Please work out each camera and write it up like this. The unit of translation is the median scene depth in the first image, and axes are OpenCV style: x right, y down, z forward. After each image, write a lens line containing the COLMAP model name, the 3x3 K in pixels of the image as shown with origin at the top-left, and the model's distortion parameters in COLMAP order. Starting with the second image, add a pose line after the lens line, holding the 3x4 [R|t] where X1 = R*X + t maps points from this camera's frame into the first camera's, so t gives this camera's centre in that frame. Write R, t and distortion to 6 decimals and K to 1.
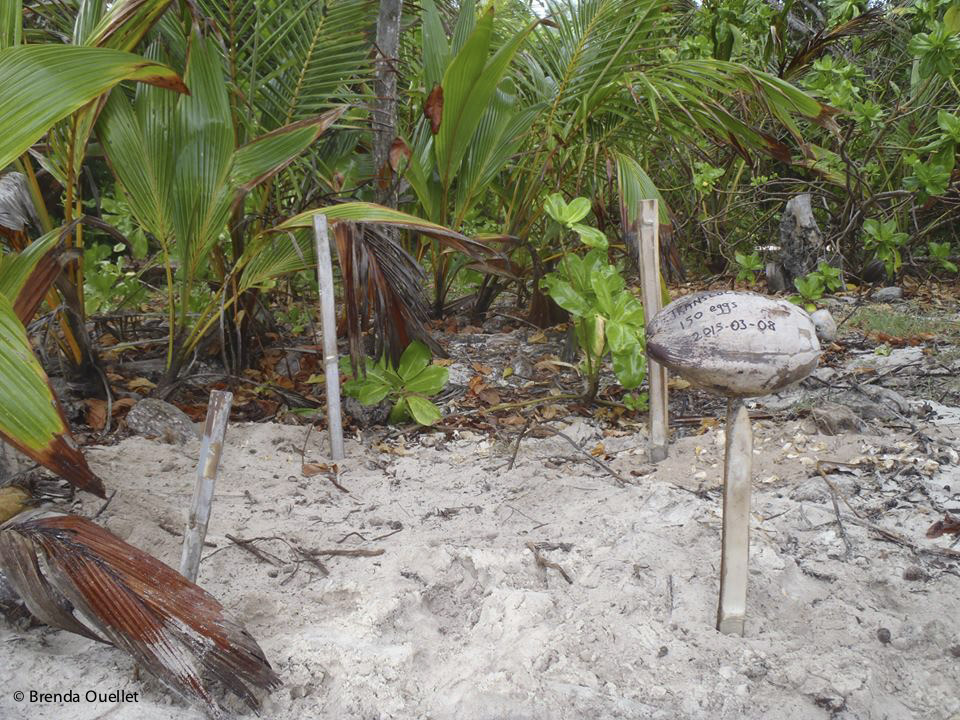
lens RADIAL K [[797.8, 0, 479.5], [0, 797.8, 361.8], [0, 0, 1]] dist [-0.060576, 0.026304]
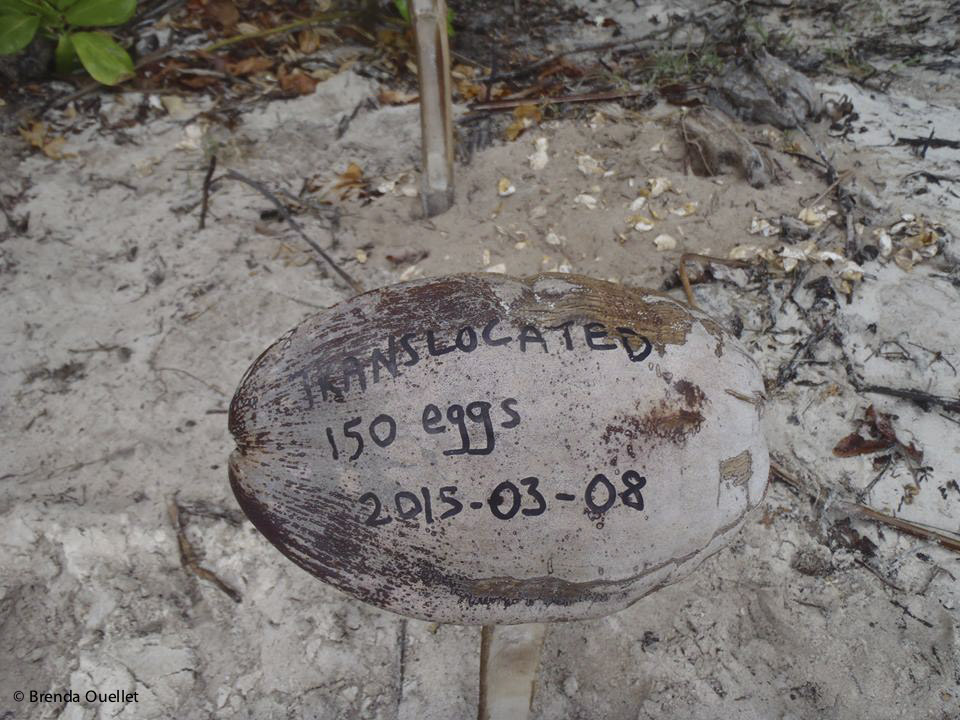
lens RADIAL K [[797.8, 0, 482.2], [0, 797.8, 359.5], [0, 0, 1]] dist [-0.060576, 0.026304]
pose [[0.981259, -0.083565, 0.173632, 0.179627], [-0.025300, 0.837403, 0.546000, -0.156563], [-0.191026, -0.540160, 0.819595, 0.532239]]
